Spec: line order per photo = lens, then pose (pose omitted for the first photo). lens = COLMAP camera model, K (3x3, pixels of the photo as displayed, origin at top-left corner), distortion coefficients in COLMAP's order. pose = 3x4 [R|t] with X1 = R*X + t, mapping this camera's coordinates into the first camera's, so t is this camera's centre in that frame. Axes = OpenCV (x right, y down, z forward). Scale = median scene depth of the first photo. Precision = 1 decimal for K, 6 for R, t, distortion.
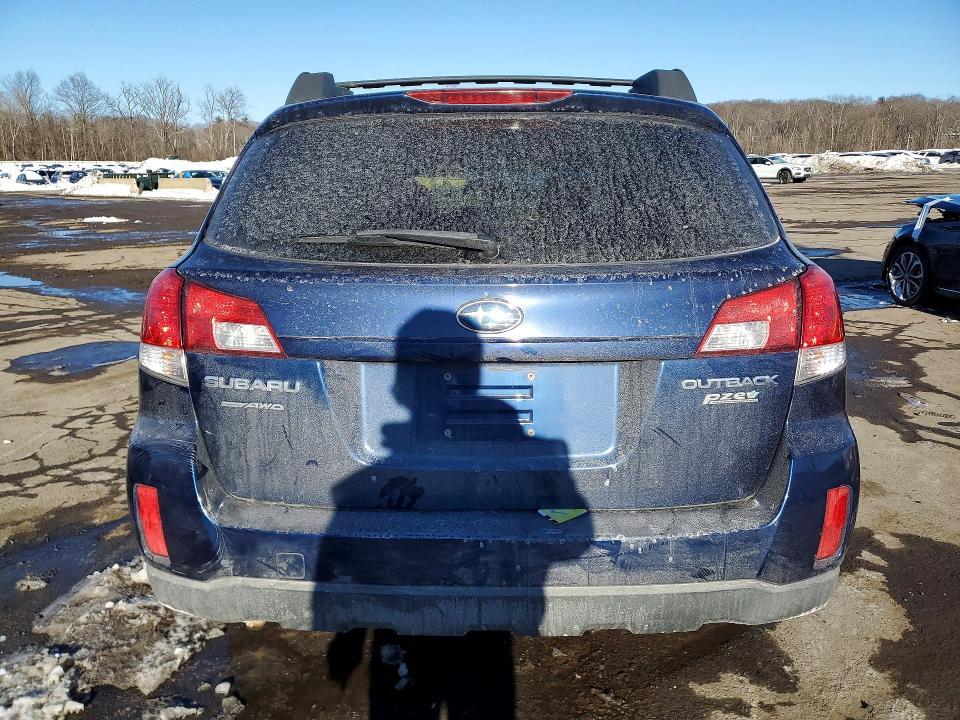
lens RADIAL K [[746.8, 0, 480.0], [0, 746.8, 360.0], [0, 0, 1]] dist [0.012963, 0.002963]
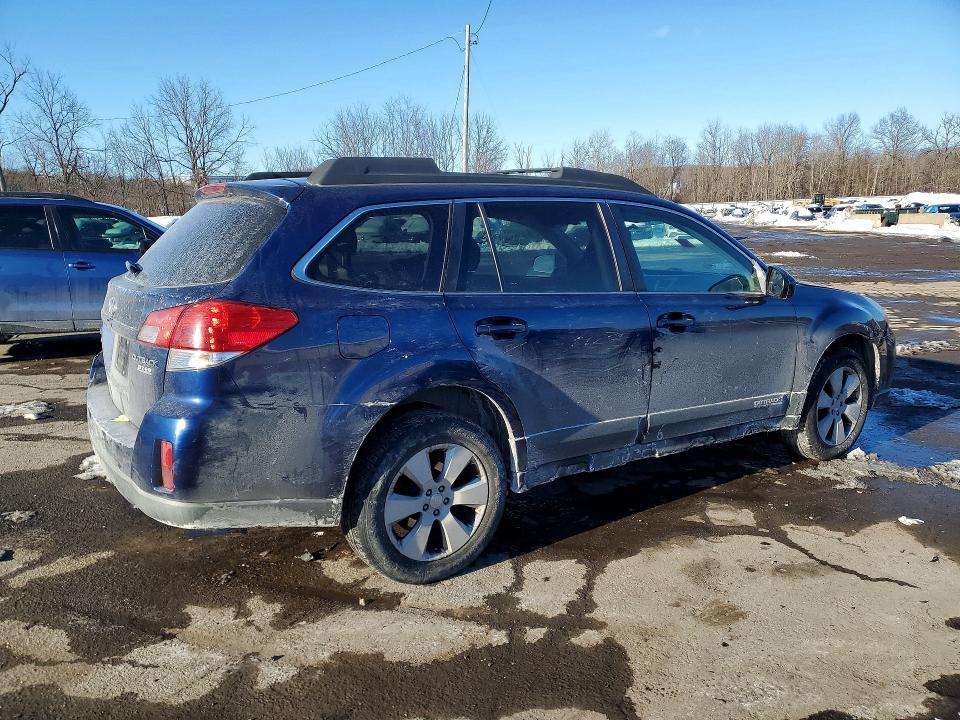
lens RADIAL K [[746.8, 0, 480.0], [0, 746.8, 360.0], [0, 0, 1]] dist [0.012963, 0.002963]
pose [[0.568759, 0.147814, -0.809113, 0.047892], [-0.183155, 0.981780, 0.050611, -0.004406], [0.801852, 0.119408, 0.585470, 0.014022]]
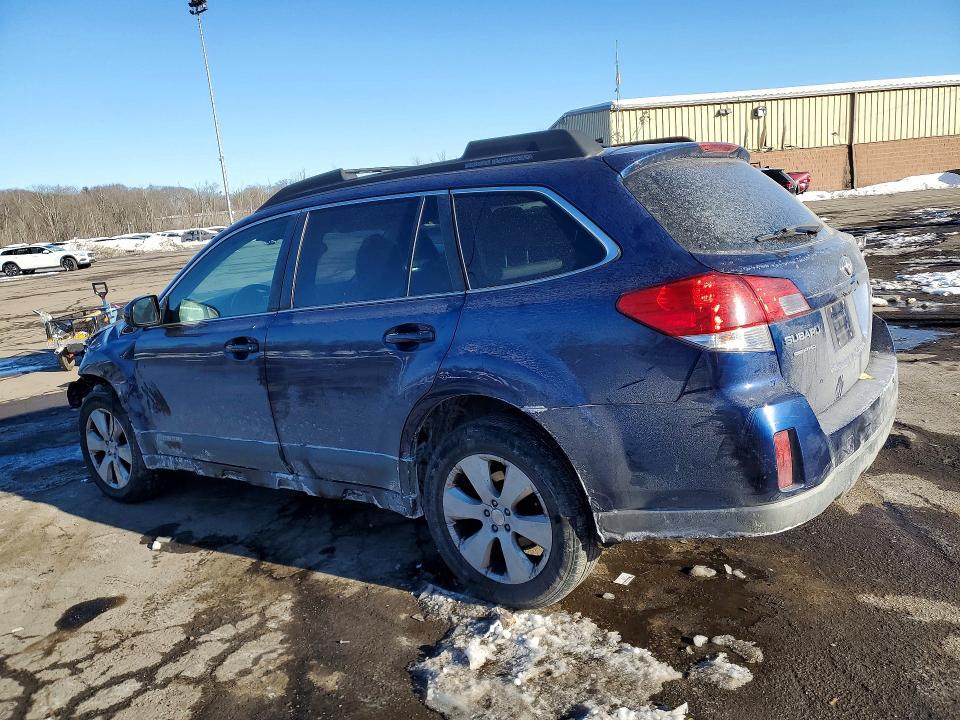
lens RADIAL K [[746.8, 0, 480.0], [0, 746.8, 360.0], [0, 0, 1]] dist [0.012963, 0.002963]
pose [[0.579677, -0.196265, 0.790857, -0.168439], [0.282037, 0.958895, 0.031241, -0.013093], [-0.764480, 0.204941, 0.611203, 0.057683]]
